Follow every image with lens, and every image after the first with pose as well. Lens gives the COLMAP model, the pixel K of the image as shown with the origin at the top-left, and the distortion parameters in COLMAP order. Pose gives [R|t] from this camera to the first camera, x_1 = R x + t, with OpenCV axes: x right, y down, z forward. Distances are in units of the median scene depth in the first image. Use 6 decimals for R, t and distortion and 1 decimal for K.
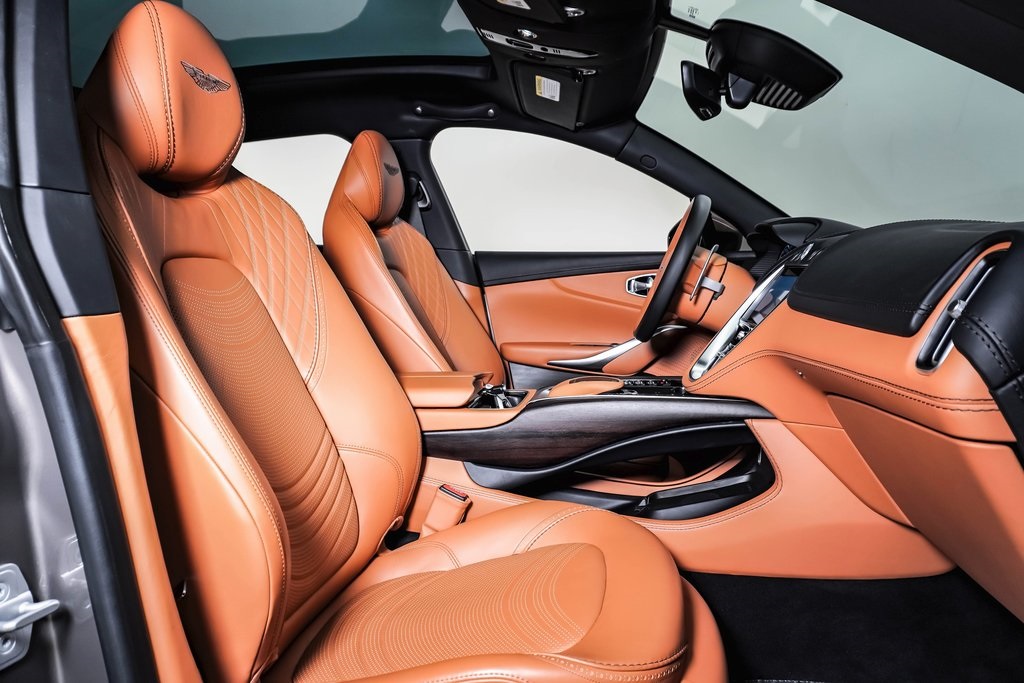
lens RADIAL K [[694.4, 0, 512.0], [0, 694.4, 341.5], [0, 0, 1]] dist [-0.002012, -0.000404]
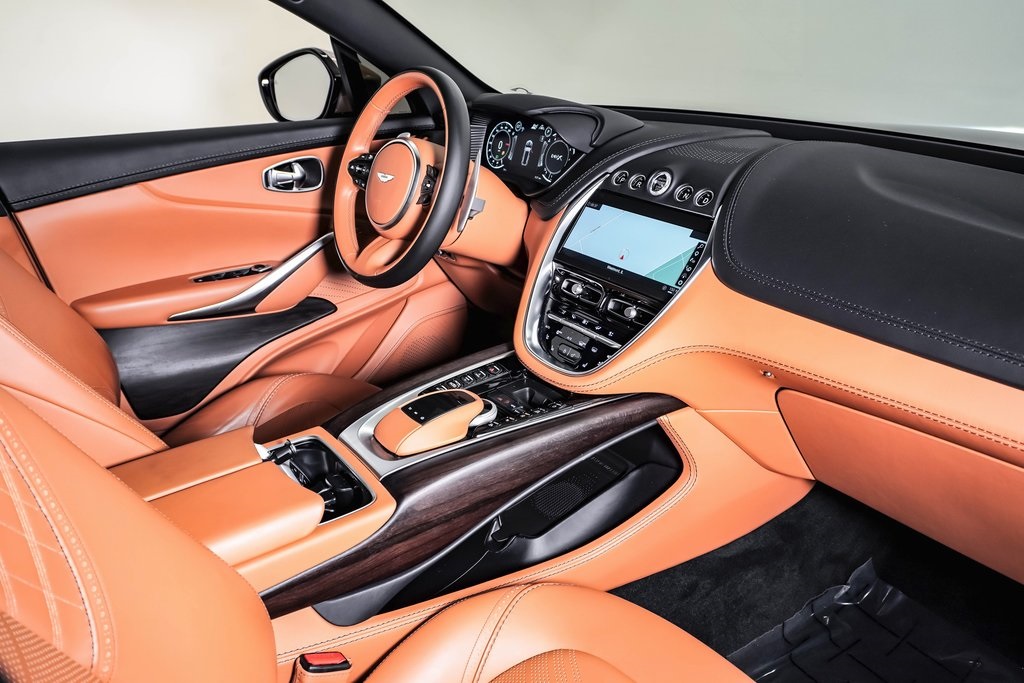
lens RADIAL K [[812.3, 0, 512.0], [0, 812.3, 341.5], [0, 0, 1]] dist [-0.003013, 0.003769]
pose [[0.699936, -0.274872, 0.659193, -0.307019], [0.070097, 0.944956, 0.319600, -0.227869], [-0.710758, -0.177492, 0.680676, 0.374064]]
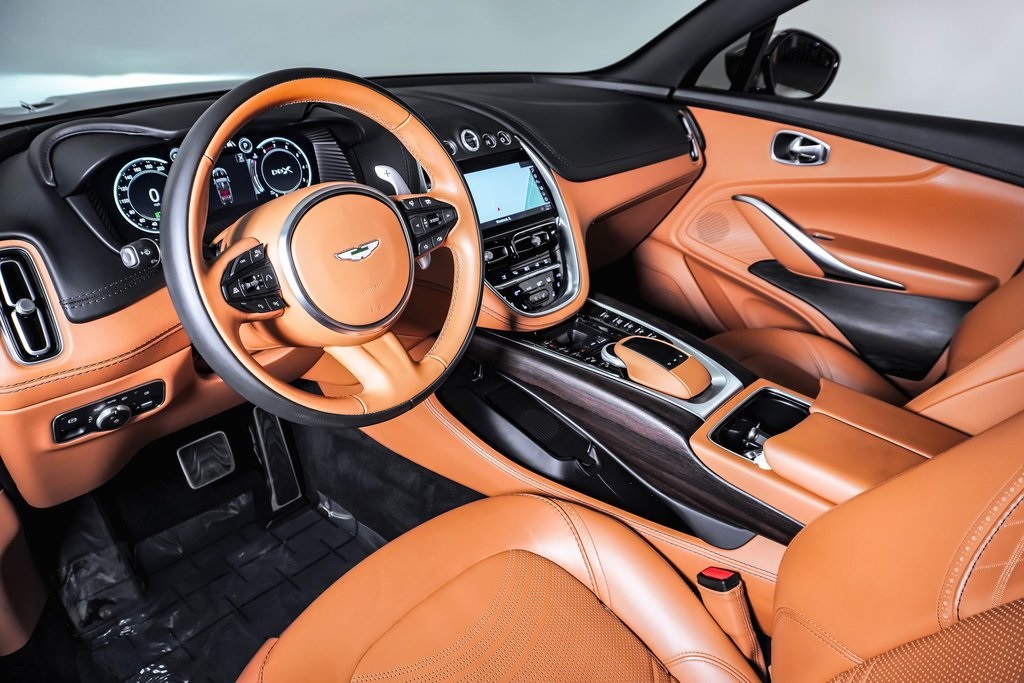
lens RADIAL K [[694.4, 0, 512.0], [0, 694.4, 341.5], [0, 0, 1]] dist [-0.002012, -0.000404]
pose [[-0.844223, -0.276754, 0.459015, -0.100679], [0.016181, 0.842833, 0.537931, -0.329009], [-0.535748, 0.461561, -0.707061, 1.408714]]
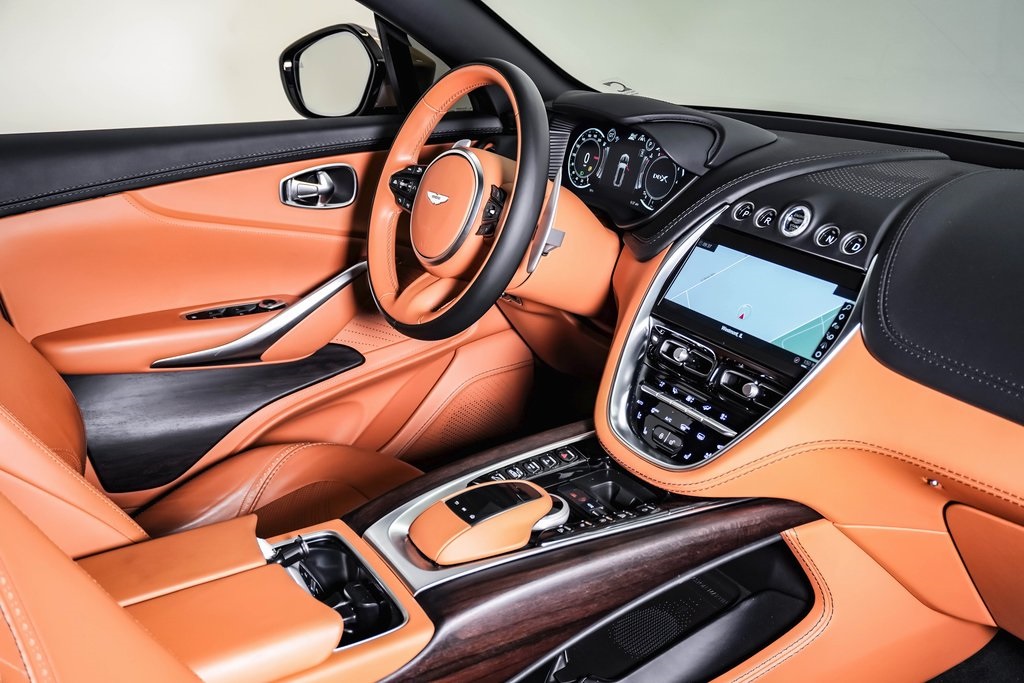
lens RADIAL K [[1095.5, 0, 512.0], [0, 1095.5, 341.5], [0, 0, 1]] dist [0.006097, 0.001015]
pose [[0.755588, -0.209685, 0.620580, -0.324159], [0.048537, 0.962699, 0.266186, -0.250462], [-0.653247, -0.171006, 0.737581, 0.360330]]
